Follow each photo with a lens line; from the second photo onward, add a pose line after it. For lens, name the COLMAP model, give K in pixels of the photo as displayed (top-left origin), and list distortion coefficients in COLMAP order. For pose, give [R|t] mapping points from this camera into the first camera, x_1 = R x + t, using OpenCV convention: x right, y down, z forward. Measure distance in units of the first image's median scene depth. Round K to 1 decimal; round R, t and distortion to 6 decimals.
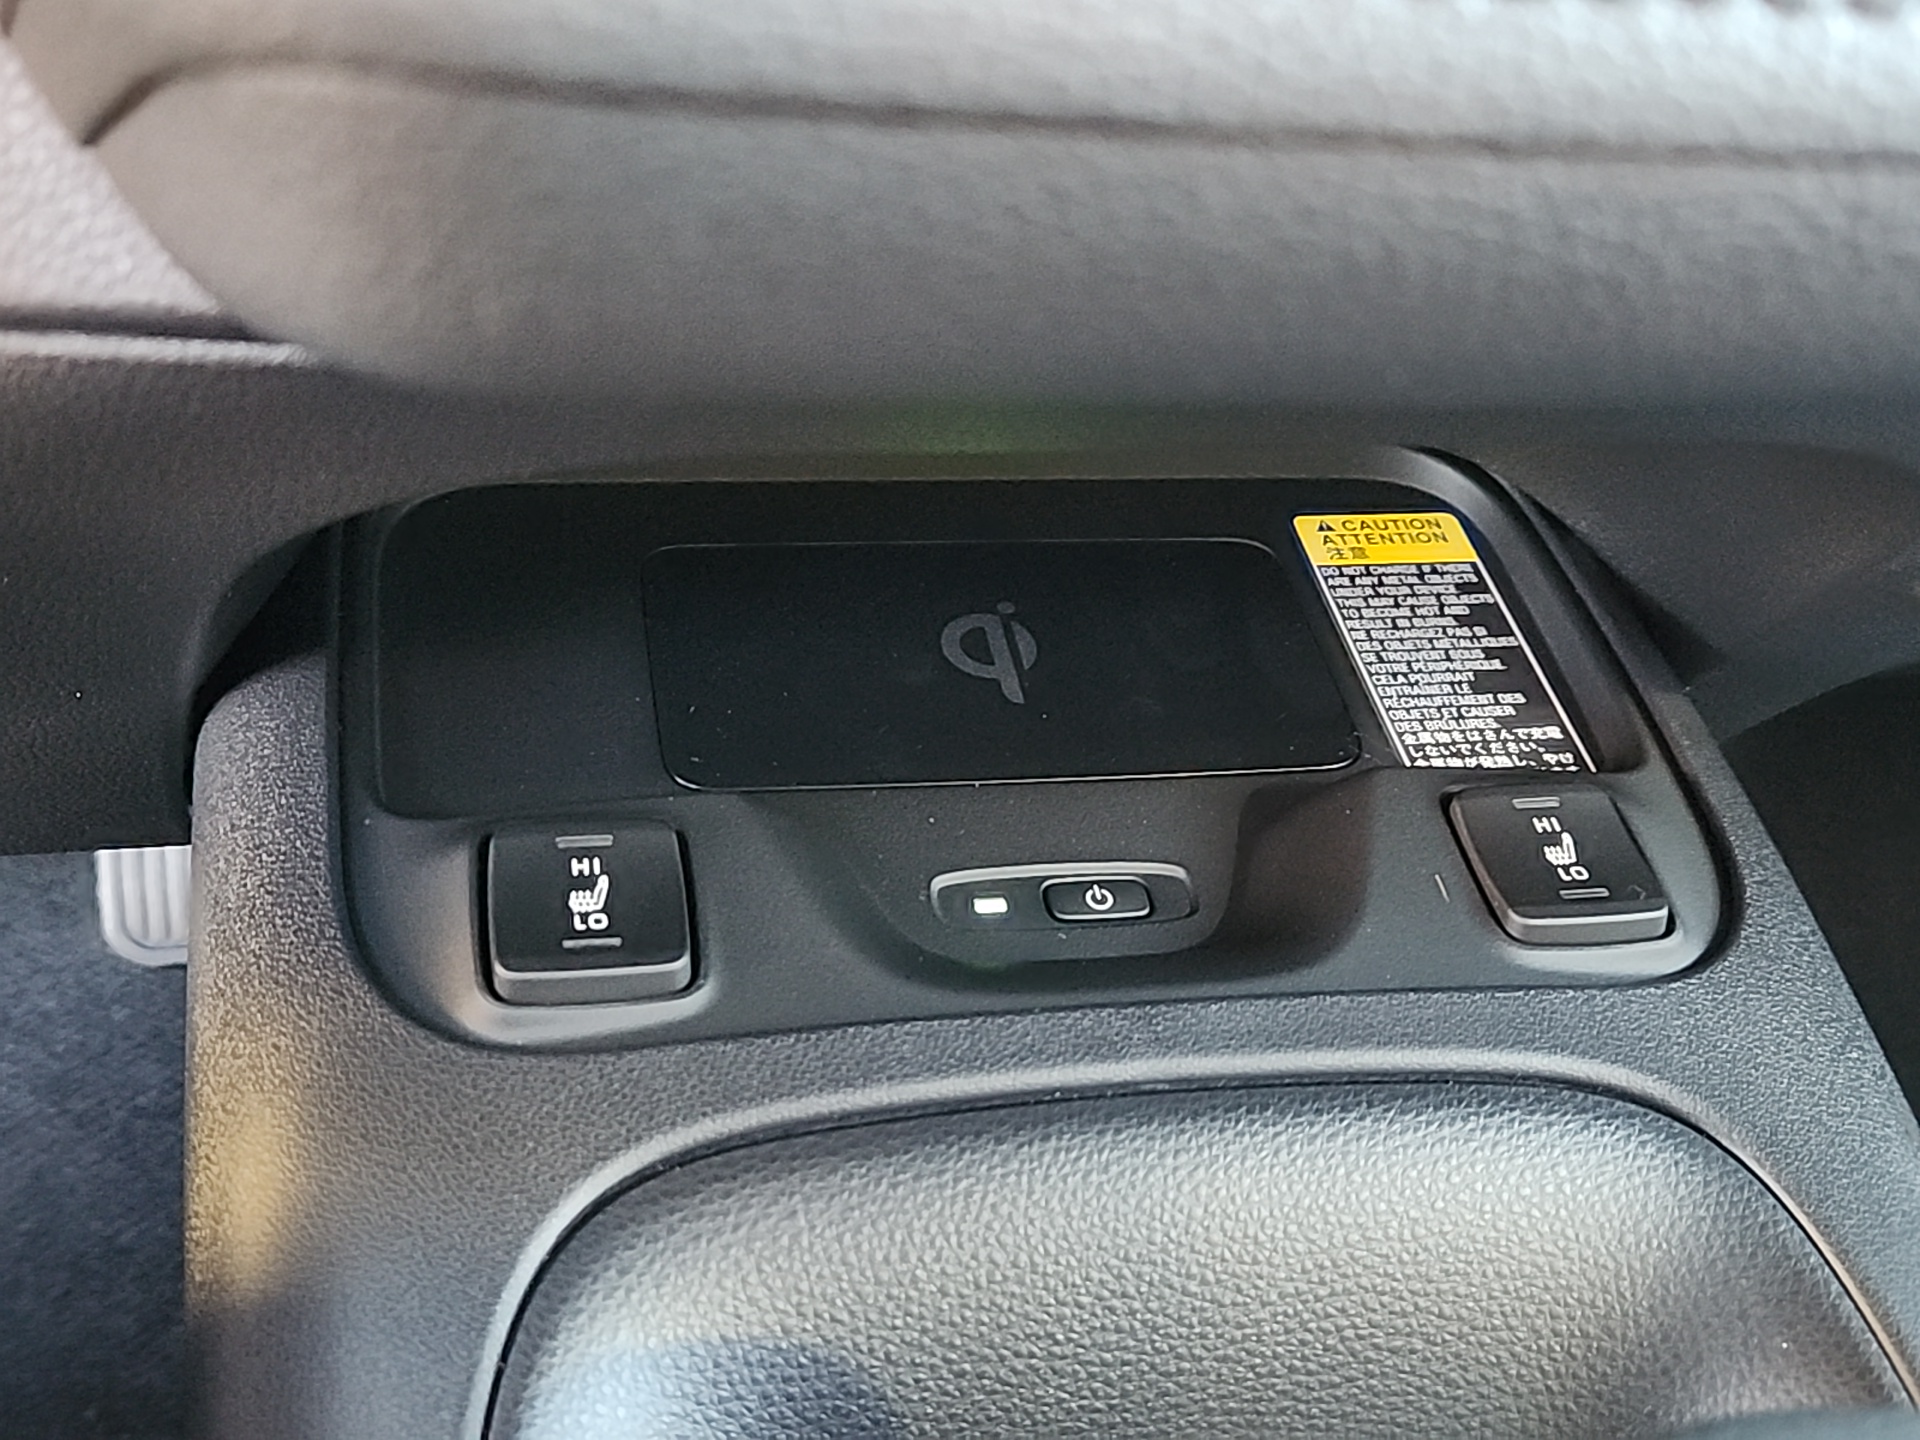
lens RADIAL K [[2049.5, 0, 983.4], [0, 2049.5, 788.8], [0, 0, 1]] dist [0.059437, -0.030570]
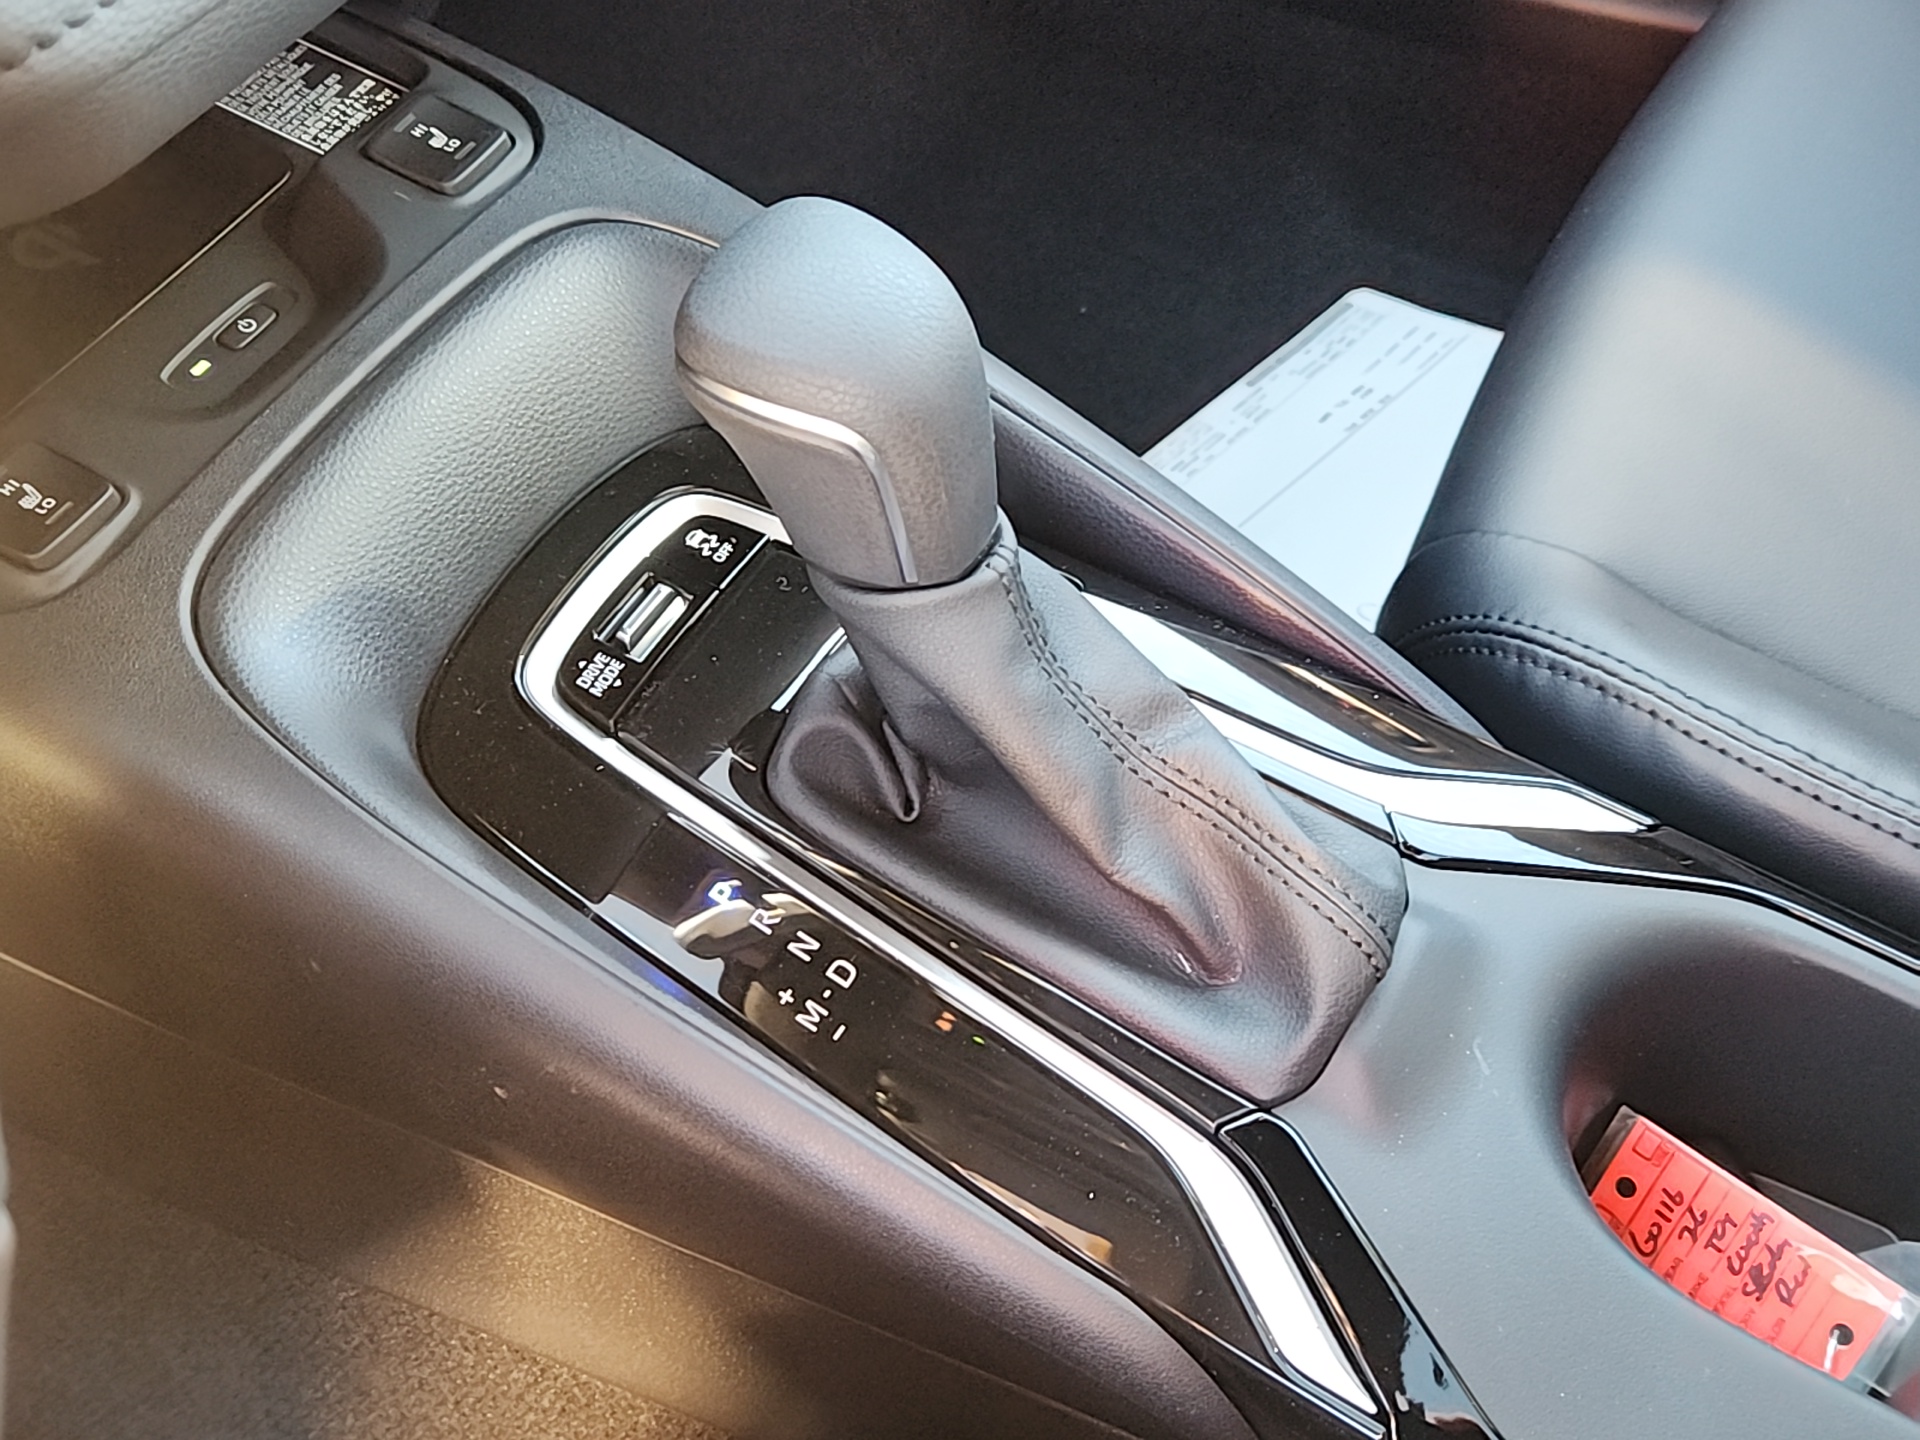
lens RADIAL K [[2114.3, 0, 931.4], [0, 2114.3, 722.1], [0, 0, 1]] dist [0.048923, -0.061883]
pose [[0.649314, -0.668783, 0.362105, -0.383506], [0.542586, 0.740999, 0.395627, -0.079825], [-0.532908, -0.060413, 0.844014, -0.679129]]
